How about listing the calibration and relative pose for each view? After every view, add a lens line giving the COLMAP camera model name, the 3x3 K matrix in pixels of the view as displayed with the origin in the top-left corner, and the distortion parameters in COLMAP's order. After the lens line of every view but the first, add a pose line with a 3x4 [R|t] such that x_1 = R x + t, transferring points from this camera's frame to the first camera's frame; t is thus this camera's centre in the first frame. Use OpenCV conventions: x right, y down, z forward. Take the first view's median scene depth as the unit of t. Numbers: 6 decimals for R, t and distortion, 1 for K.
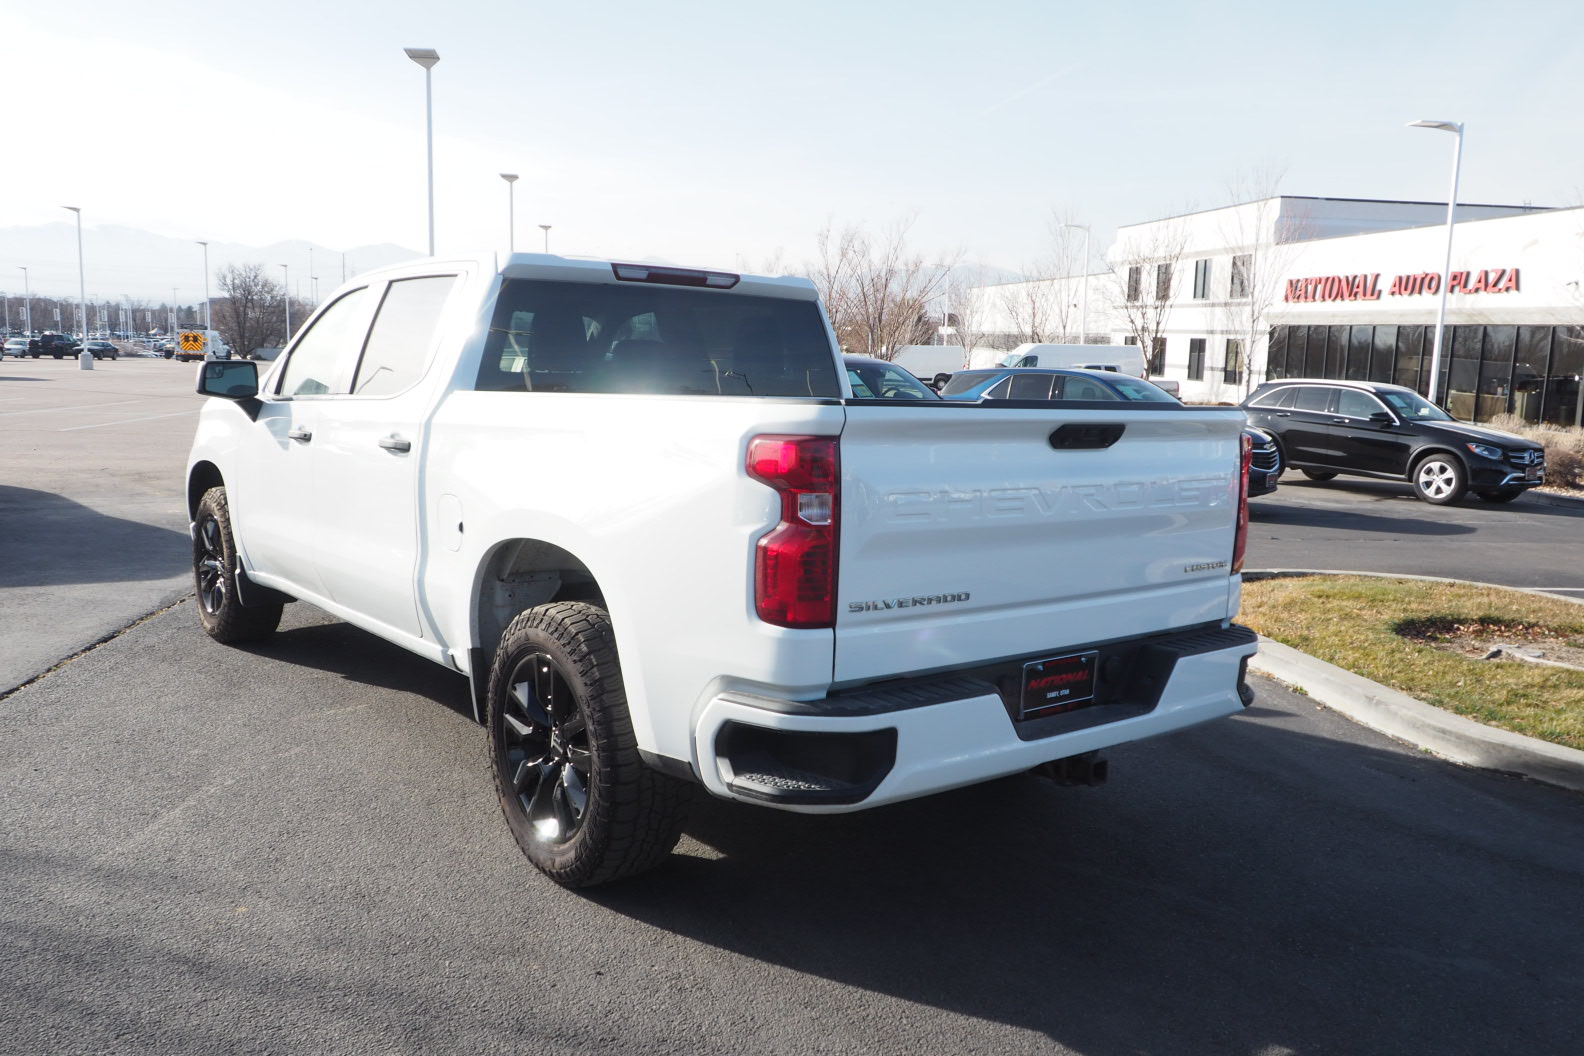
lens RADIAL K [[1263.6, 0, 794.4], [0, 1263.6, 522.5], [0, 0, 1]] dist [-0.024200, -0.000678]
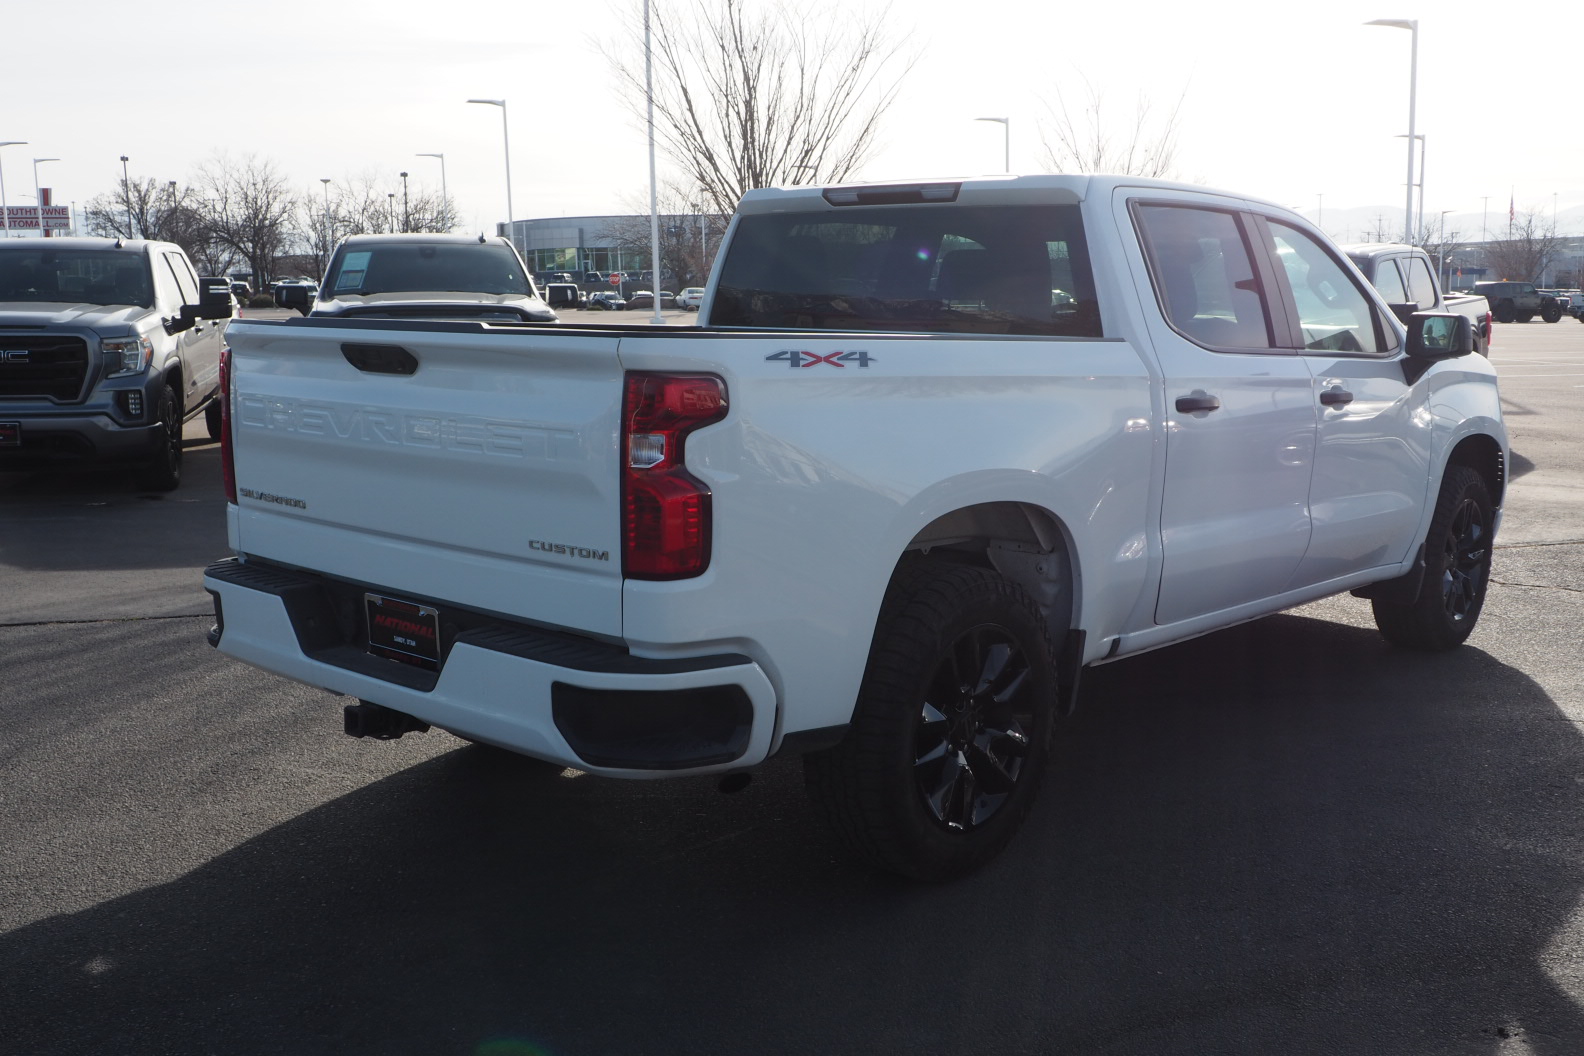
lens RADIAL K [[1570.2, 0, 785.7], [0, 1570.2, 535.1], [0, 0, 1]] dist [-0.022131, 0.000000]
pose [[0.178306, 0.120855, -0.976525, 1.468799], [-0.121921, 0.987494, 0.099951, -0.094960], [0.976393, 0.101237, 0.190810, 1.128539]]
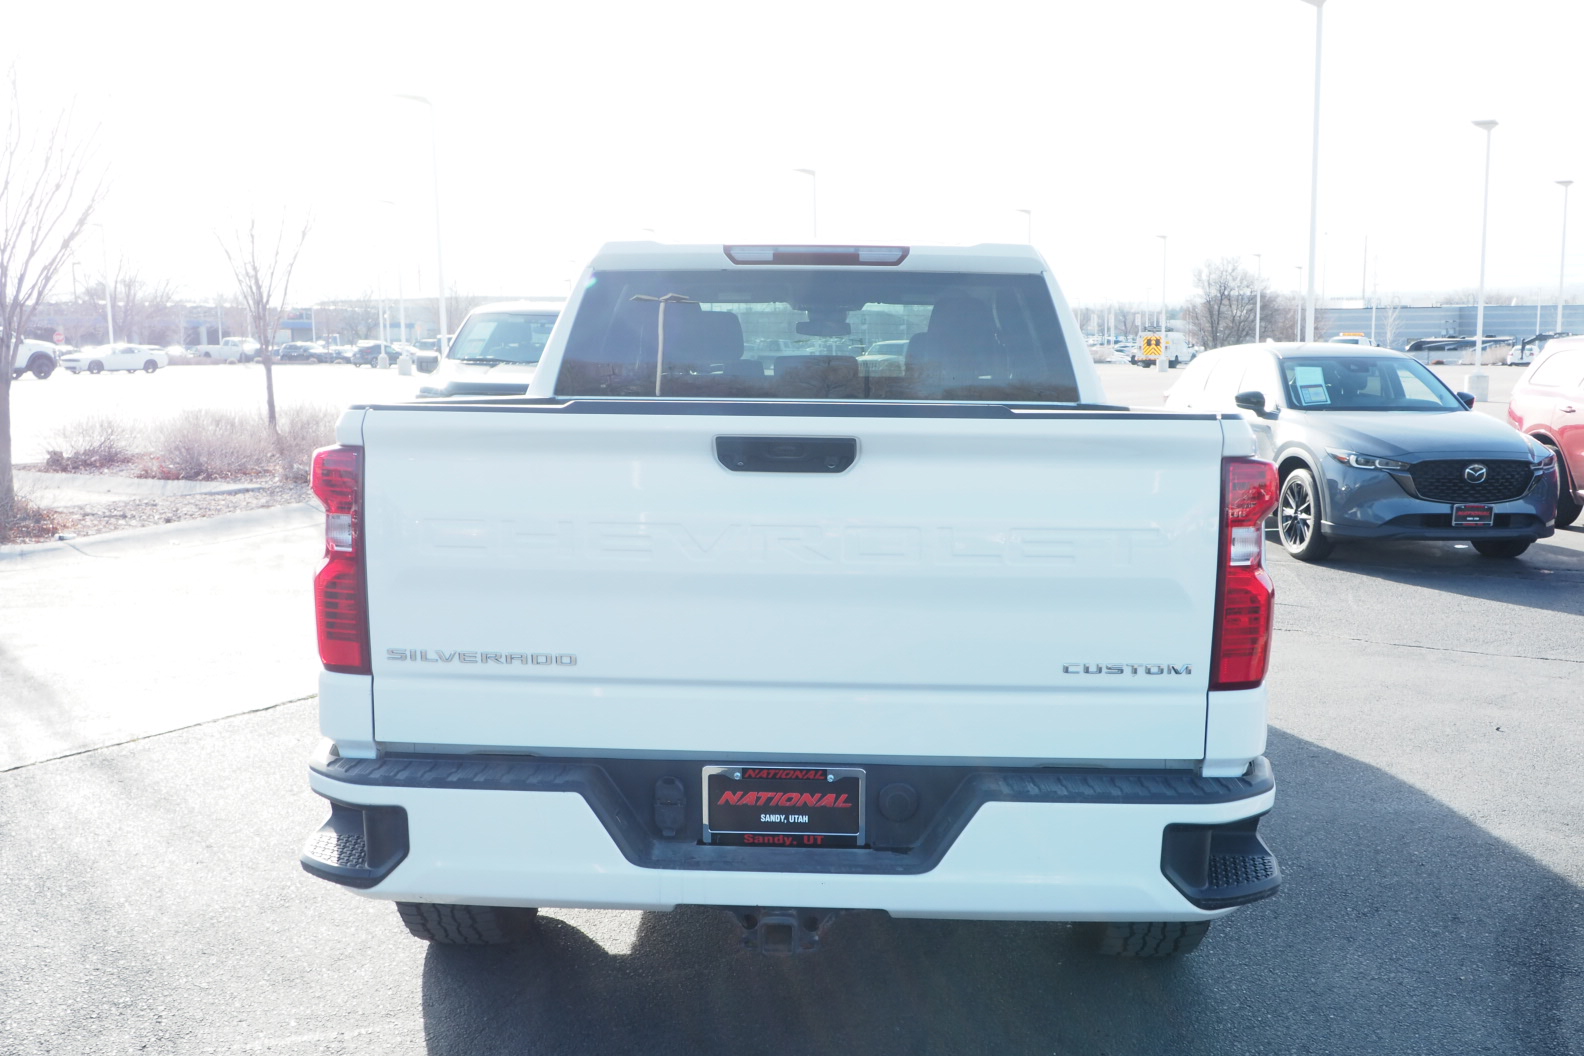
lens RADIAL K [[1484.6, 0, 791.1], [0, 1484.6, 531.5], [0, 0, 1]] dist [0.011919, 0.000000]
pose [[0.758360, 0.053171, -0.649664, 0.800863], [-0.063362, 0.997961, 0.007714, -0.033471], [0.648749, 0.035314, 0.760183, 0.396166]]
